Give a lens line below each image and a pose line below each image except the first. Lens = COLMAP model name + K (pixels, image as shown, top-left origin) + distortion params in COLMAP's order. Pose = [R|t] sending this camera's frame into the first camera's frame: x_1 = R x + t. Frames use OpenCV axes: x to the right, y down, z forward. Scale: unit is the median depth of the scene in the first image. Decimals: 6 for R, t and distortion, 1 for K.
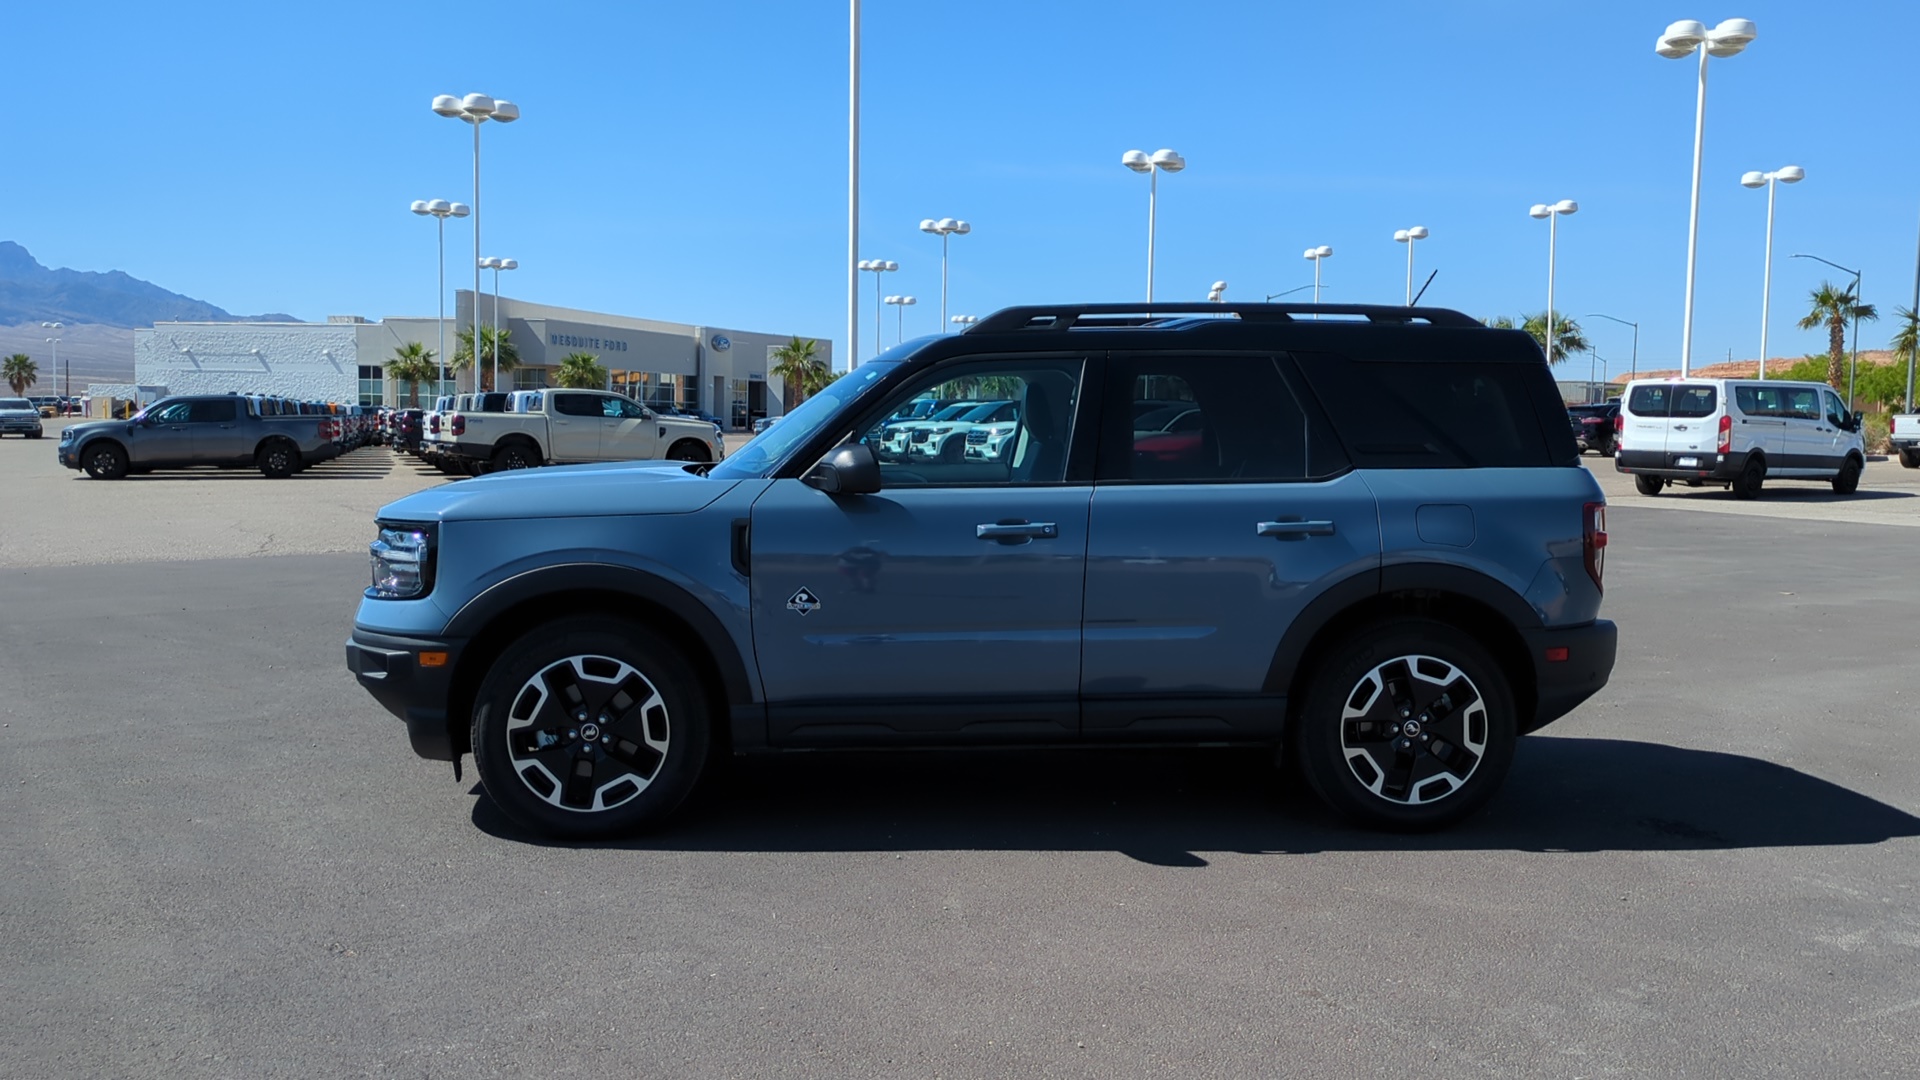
lens RADIAL K [[1648.6, 0, 977.5], [0, 1648.6, 533.2], [0, 0, 1]] dist [0.090514, -0.135768]
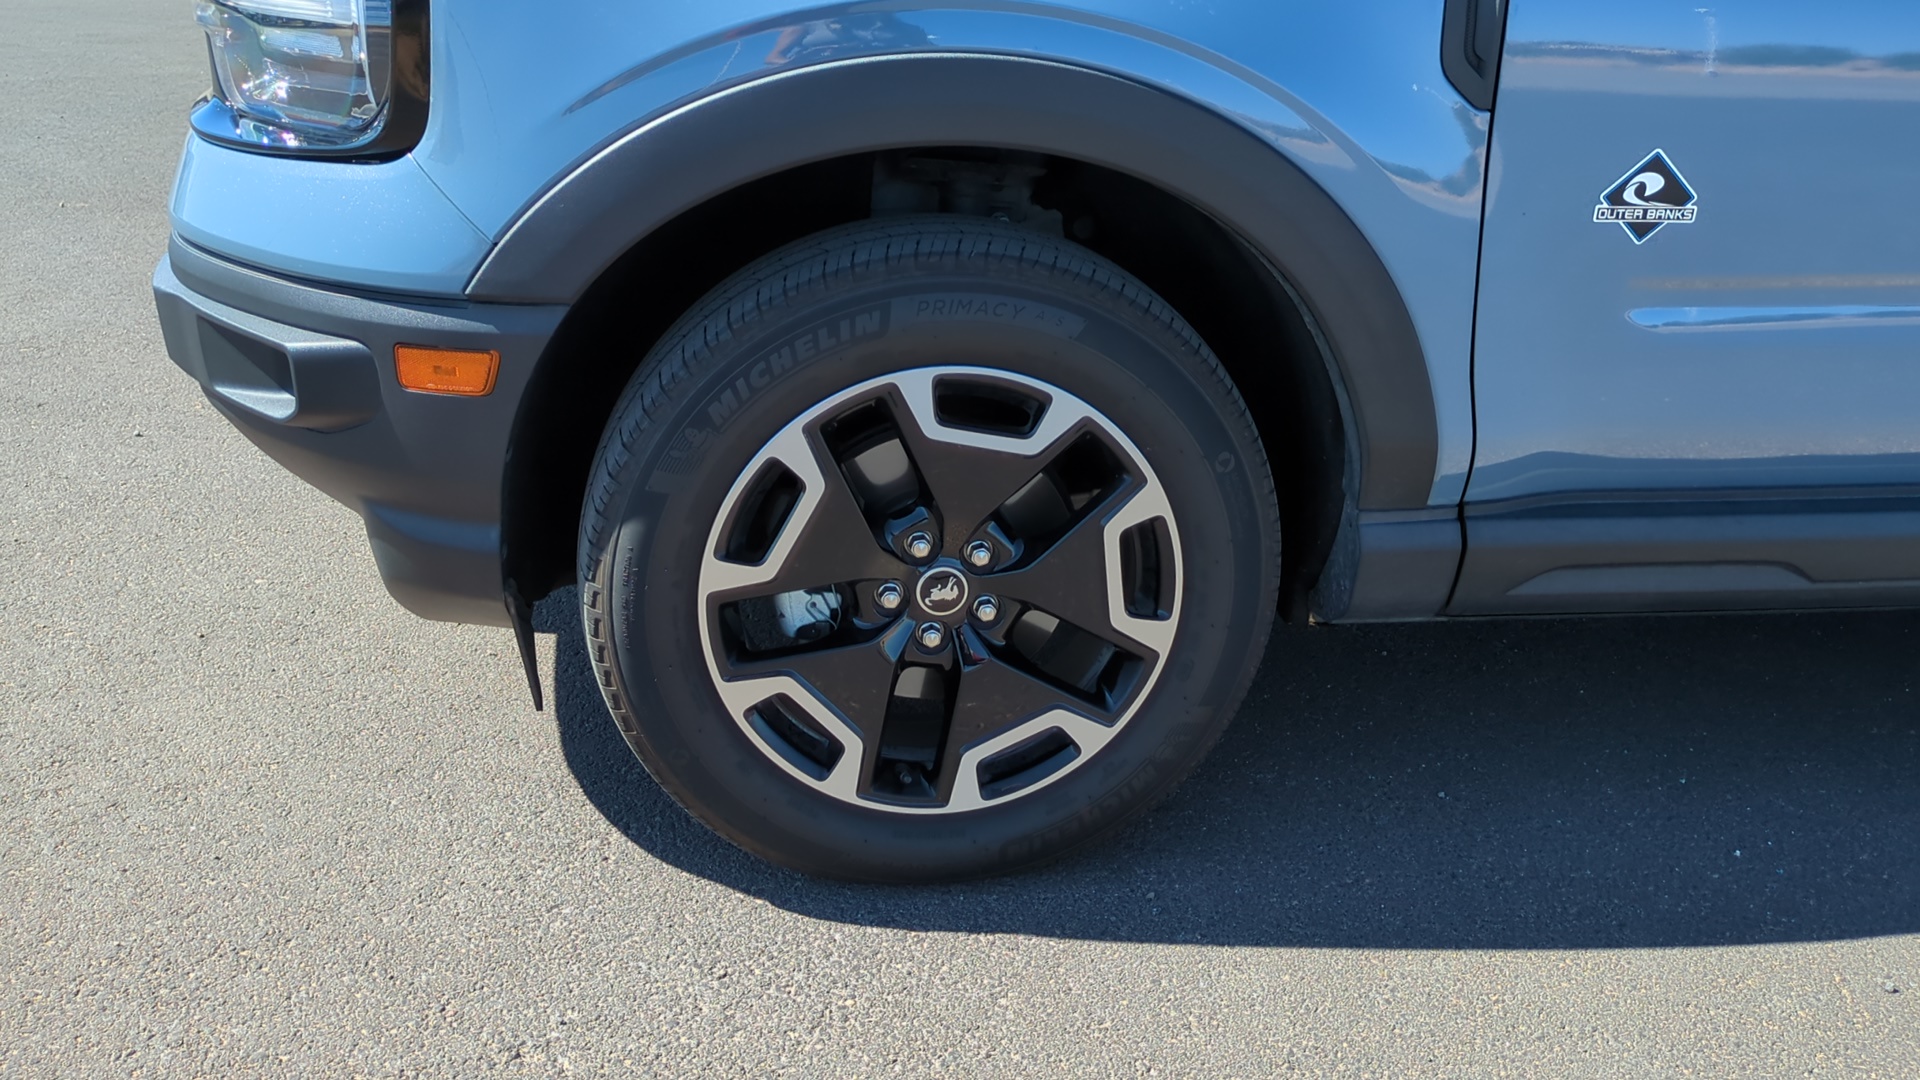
lens RADIAL K [[1648.6, 0, 977.5], [0, 1648.6, 533.2], [0, 0, 1]] dist [0.090514, -0.135768]
pose [[0.998454, 0.009190, 0.054811, -0.244667], [-0.025796, 0.950196, 0.310584, 0.007501], [-0.049227, -0.311518, 0.948964, 0.692860]]
